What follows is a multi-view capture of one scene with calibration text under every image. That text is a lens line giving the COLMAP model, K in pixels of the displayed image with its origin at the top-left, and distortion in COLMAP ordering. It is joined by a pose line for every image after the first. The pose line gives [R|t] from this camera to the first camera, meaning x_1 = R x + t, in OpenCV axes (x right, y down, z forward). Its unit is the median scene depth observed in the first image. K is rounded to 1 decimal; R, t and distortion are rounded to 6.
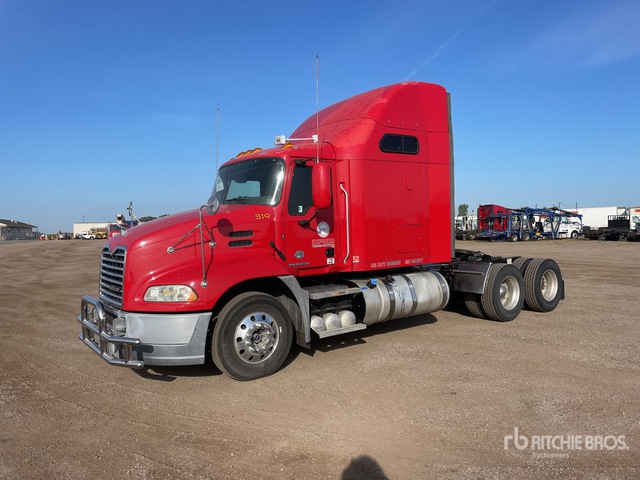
lens RADIAL K [[480.1, 0, 321.9], [0, 480.1, 236.2], [0, 0, 1]] dist [0.057853, -0.012696]
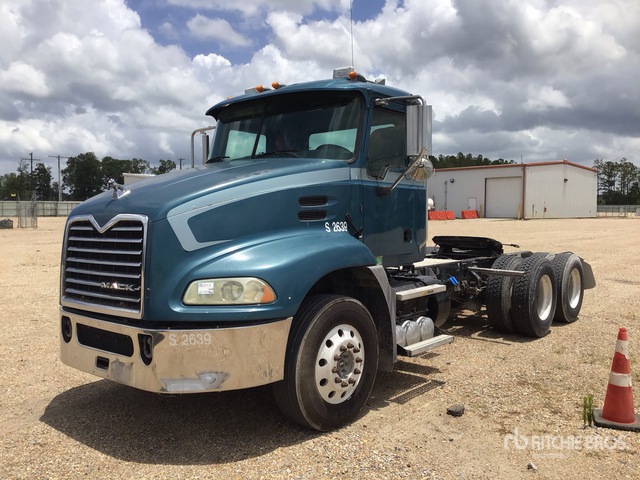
lens RADIAL K [[592.4, 0, 321.6], [0, 592.4, 234.9], [0, 0, 1]] dist [0.083979, 0.000000]
pose [[0.969018, 0.014116, 0.246588, -0.352809], [-0.013425, 0.999900, -0.004482, 0.043166], [-0.246627, 0.001033, 0.969110, 0.214082]]
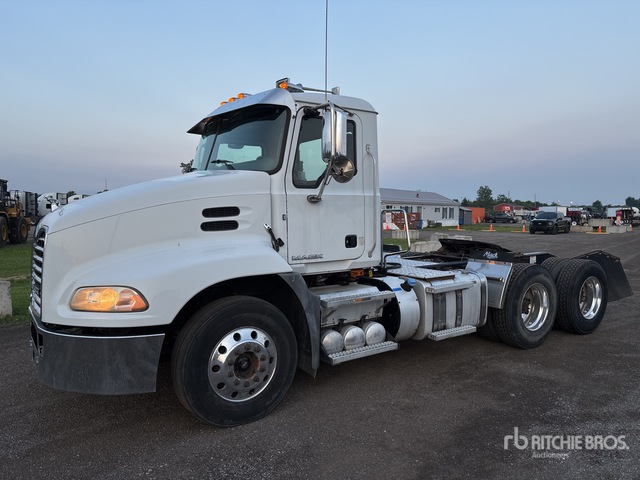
lens RADIAL K [[488.0, 0, 323.0], [0, 488.0, 242.0], [0, 0, 1]] dist [0.054441, 0.020284]
pose [[0.998611, 0.022000, -0.047872, 0.009328], [-0.019760, 0.998711, 0.046759, 0.002210], [0.048839, -0.045749, 0.997758, 0.307509]]
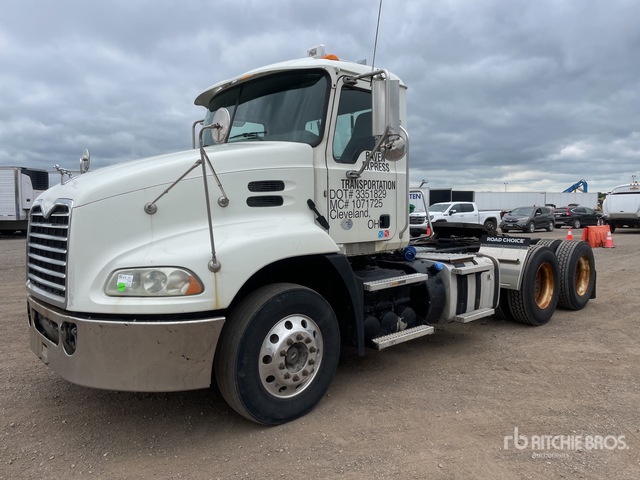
lens RADIAL K [[491.7, 0, 310.5], [0, 491.7, 230.2], [0, 0, 1]] dist [0.045396, -0.001345]
pose [[0.994448, 0.017970, 0.103680, -0.174965], [-0.020547, 0.999505, 0.023835, 0.035181], [-0.103200, -0.025833, 0.994325, 0.361522]]
